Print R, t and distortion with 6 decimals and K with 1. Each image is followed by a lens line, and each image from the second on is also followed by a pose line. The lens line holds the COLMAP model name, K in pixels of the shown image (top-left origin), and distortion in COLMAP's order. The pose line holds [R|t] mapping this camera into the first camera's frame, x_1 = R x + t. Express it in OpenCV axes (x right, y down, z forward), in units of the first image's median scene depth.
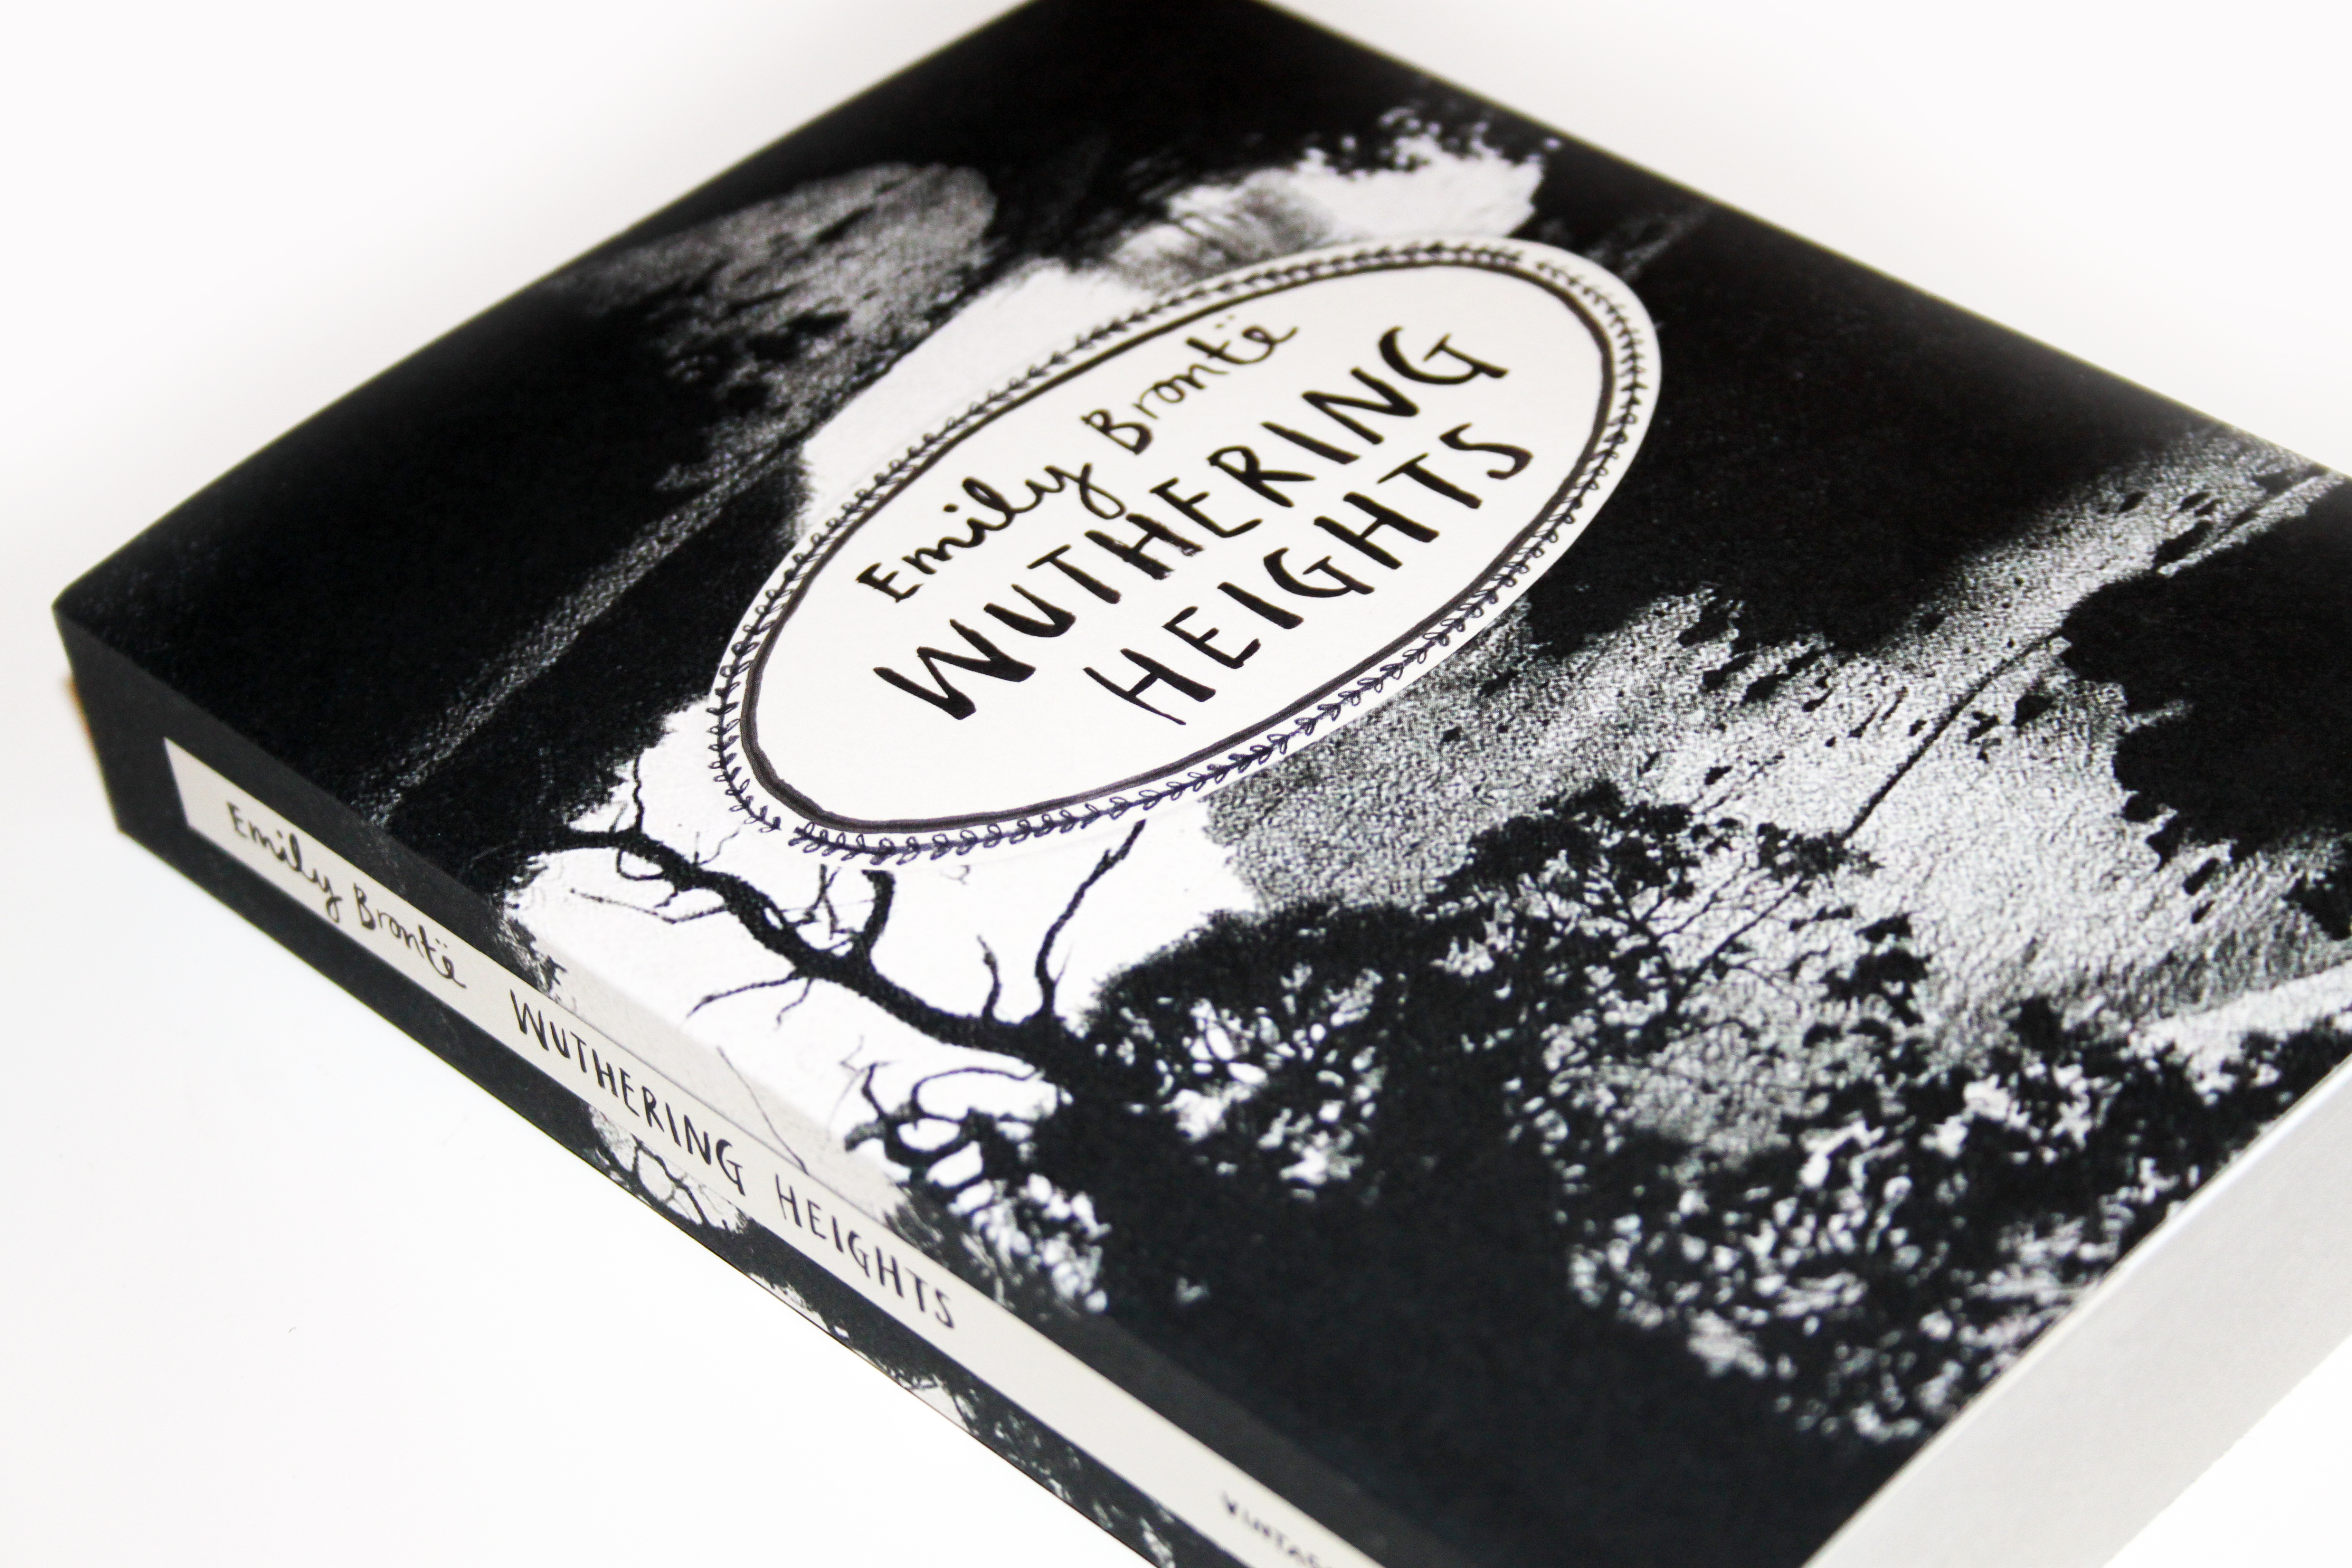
lens RADIAL K [[4906.0, 0, 1198.1], [0, 4906.0, 782.4], [0, 0, 1]] dist [0.054519, 0.000000]
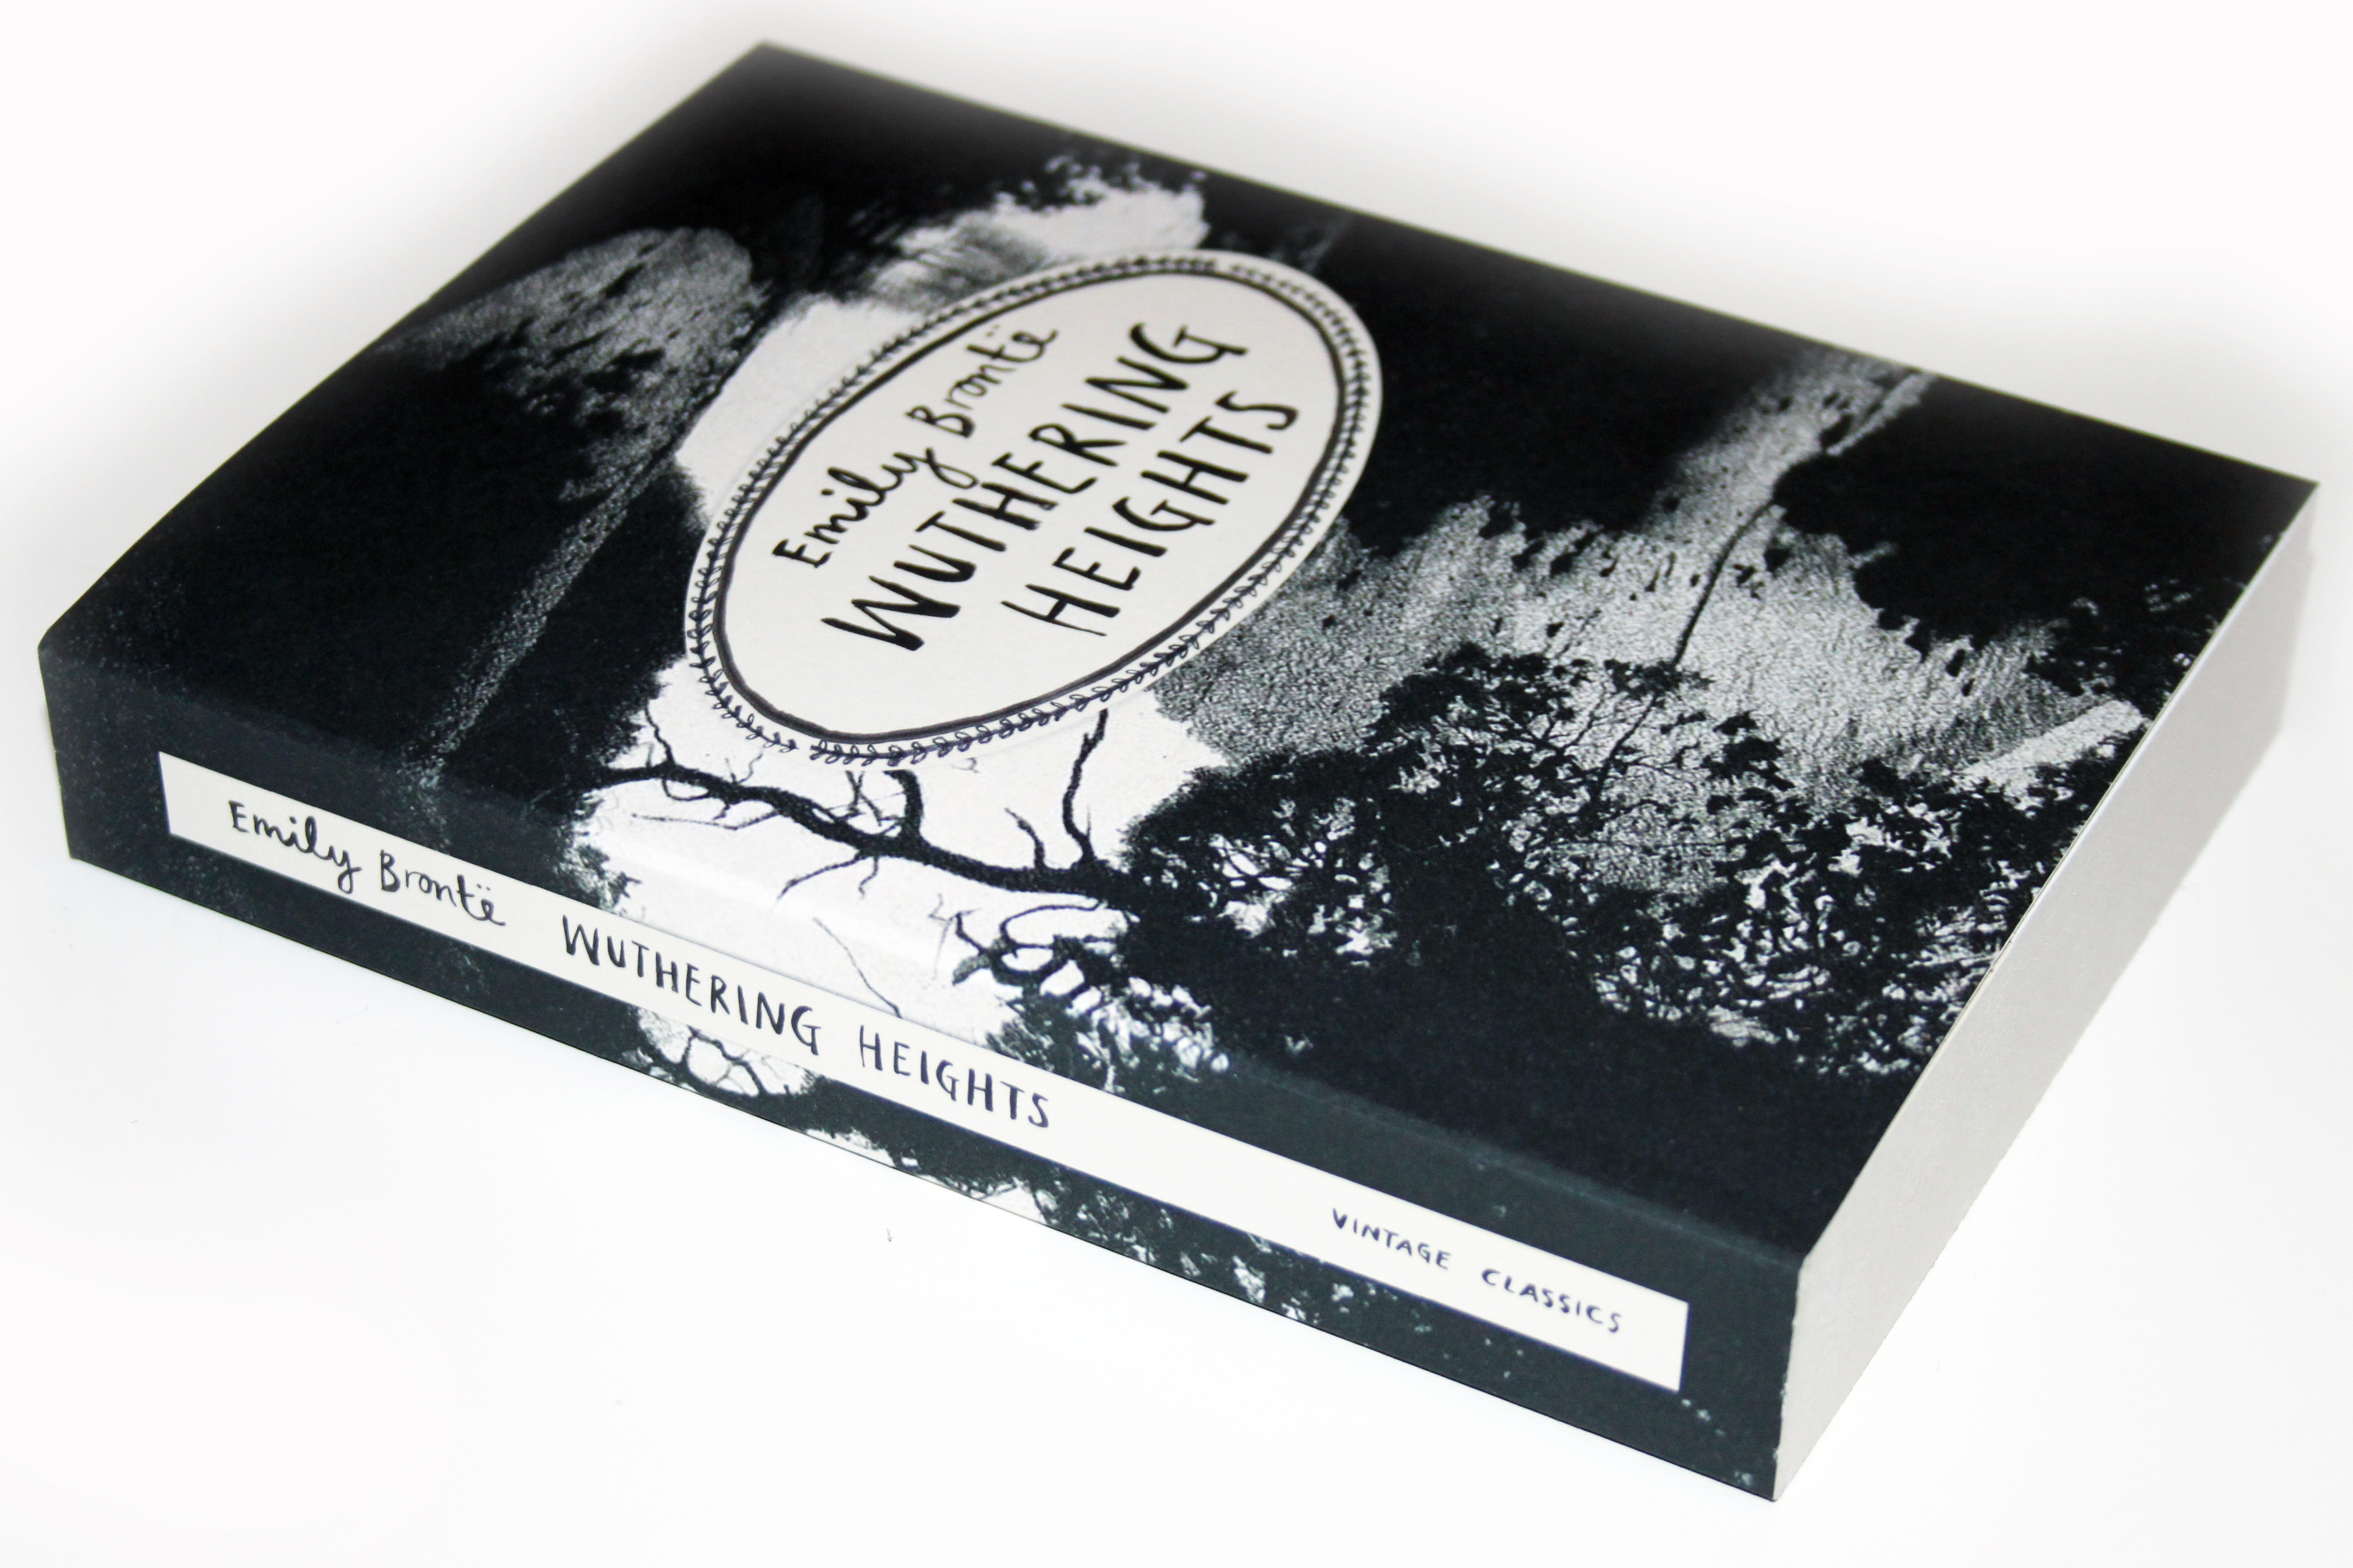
lens RADIAL K [[5169.2, 0, 1096.3], [0, 5169.2, 797.6], [0, 0, 1]] dist [0.021245, 0.000000]
pose [[0.959337, -0.092902, 0.266535, -0.347676], [0.109756, 0.992749, -0.049017, 0.089688], [-0.260049, 0.076277, 0.962578, -0.208569]]
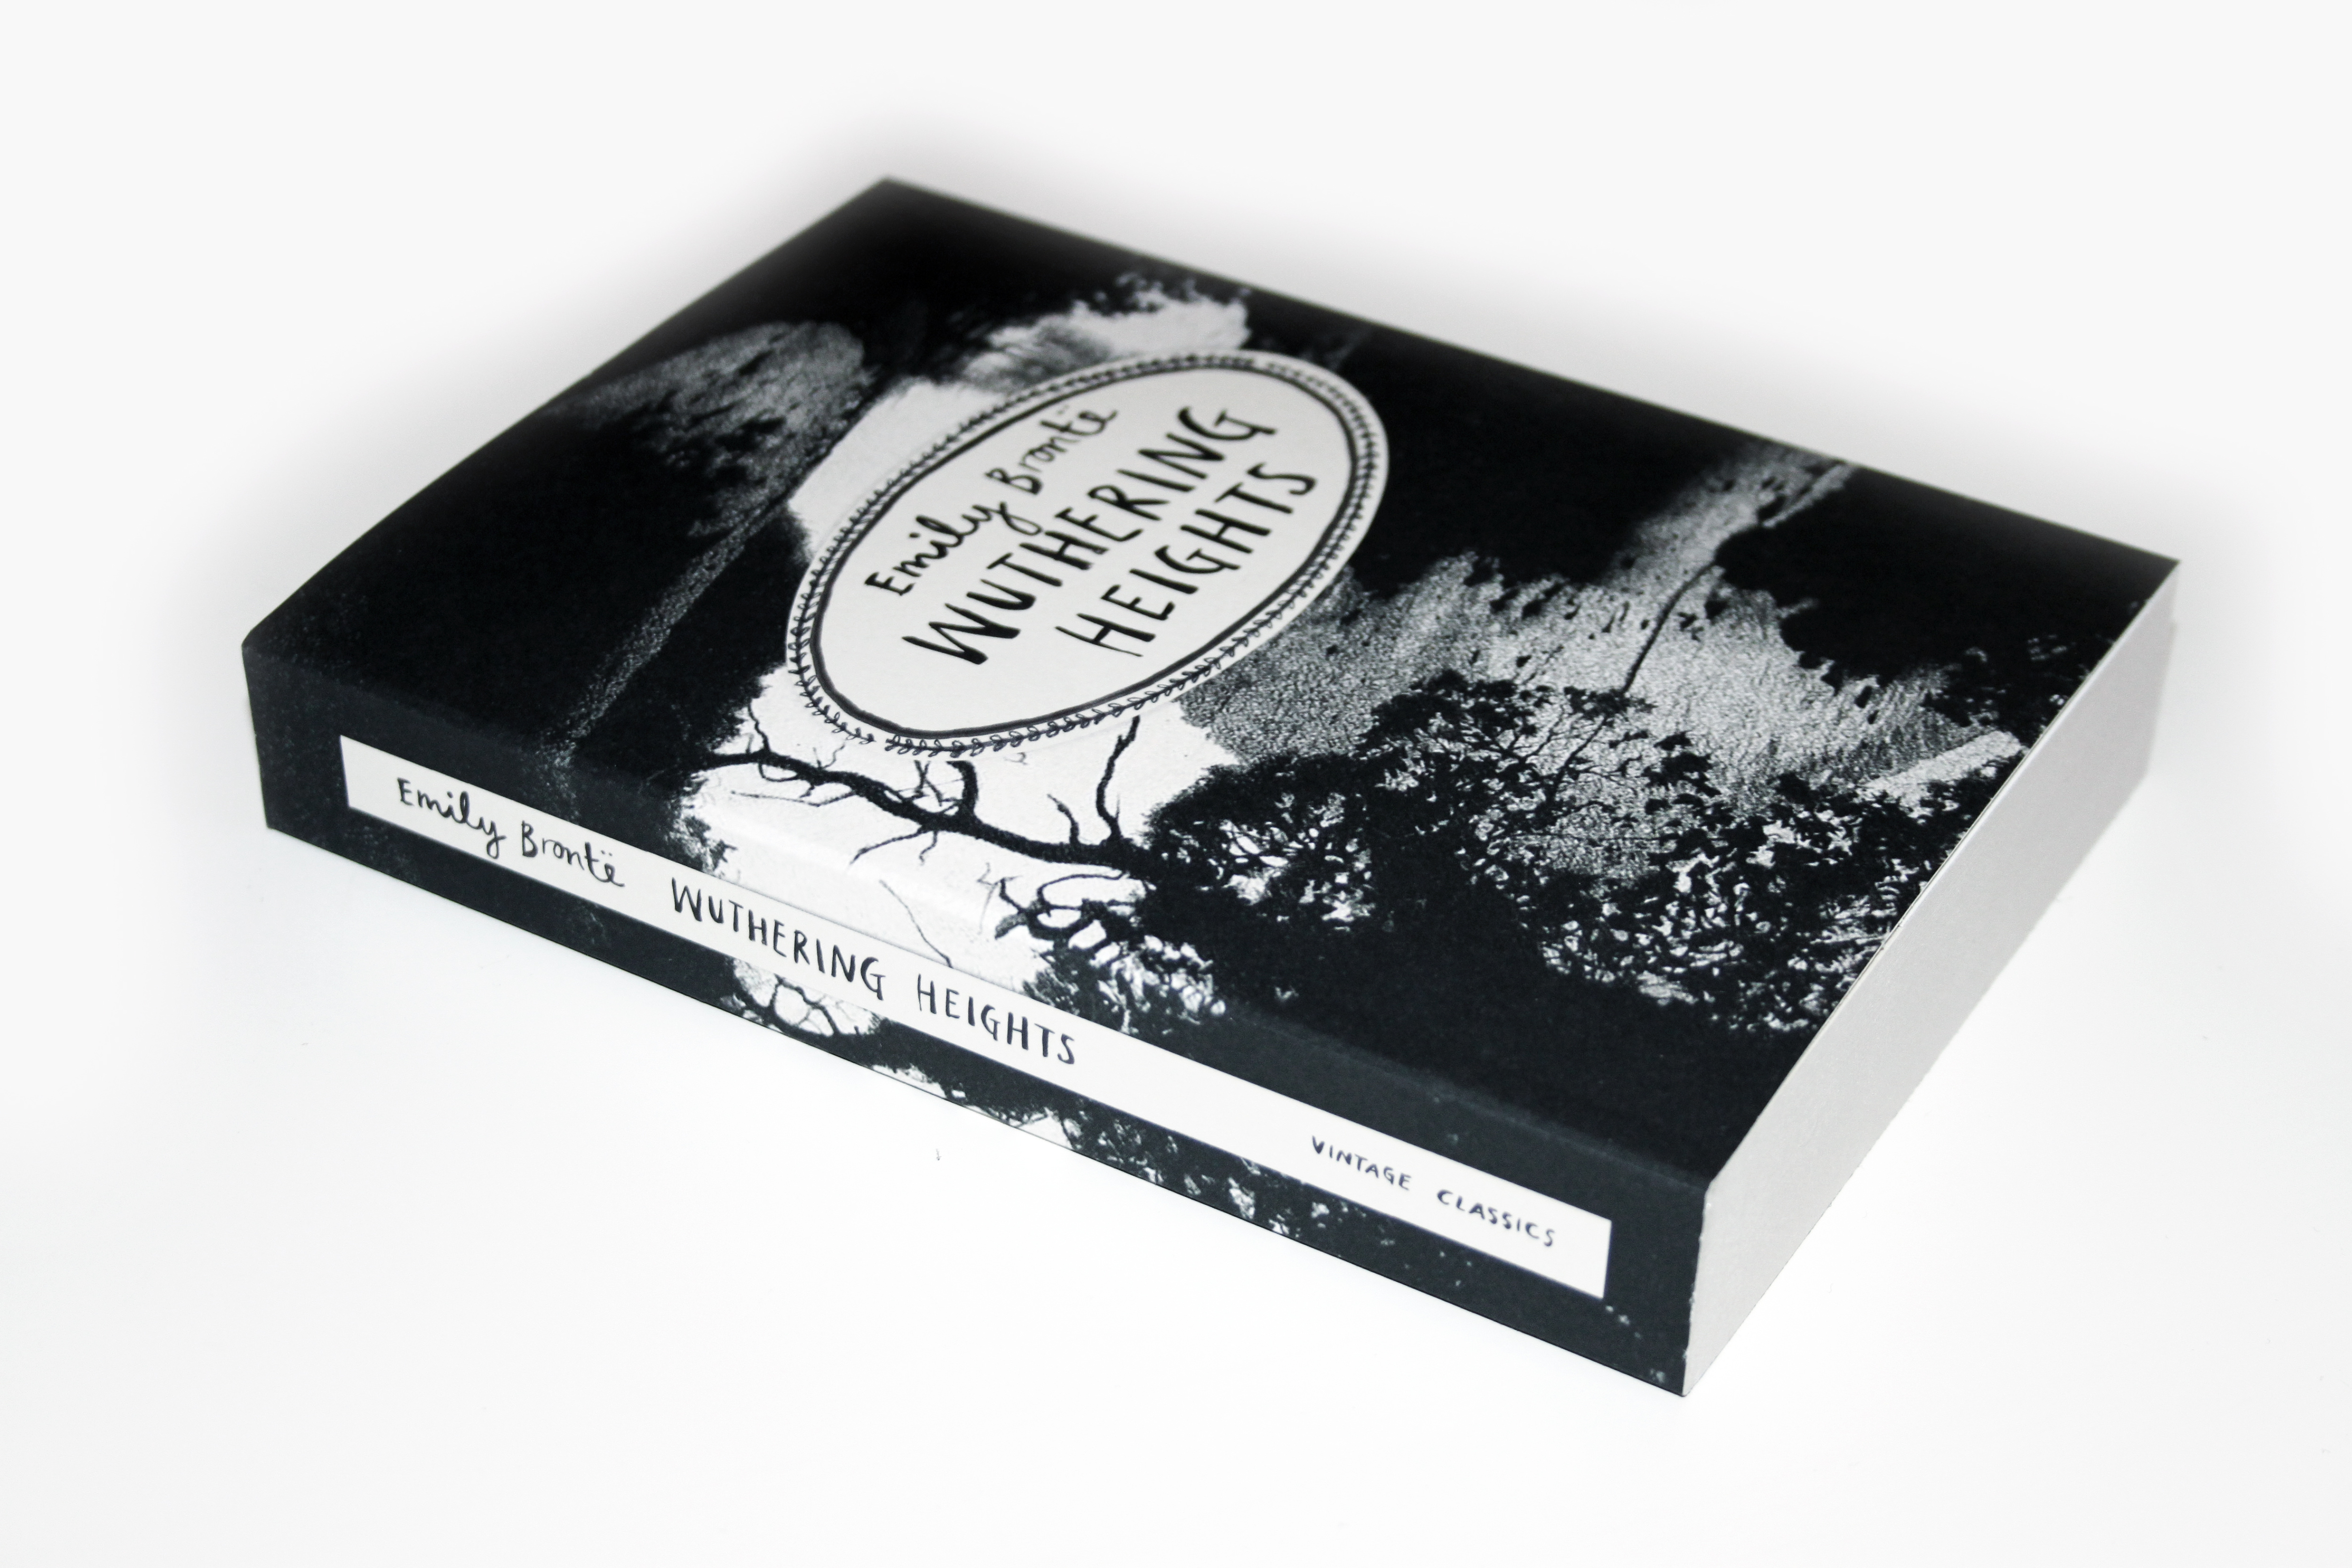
lens RADIAL K [[4210.3, 0, 1163.3], [0, 4210.3, 771.0], [0, 0, 1]] dist [0.015351, 0.000000]
pose [[0.966126, -0.057635, 0.251551, -0.305937], [0.082467, 0.992584, -0.089312, 0.130662], [-0.244538, 0.107032, 0.963714, -0.162980]]
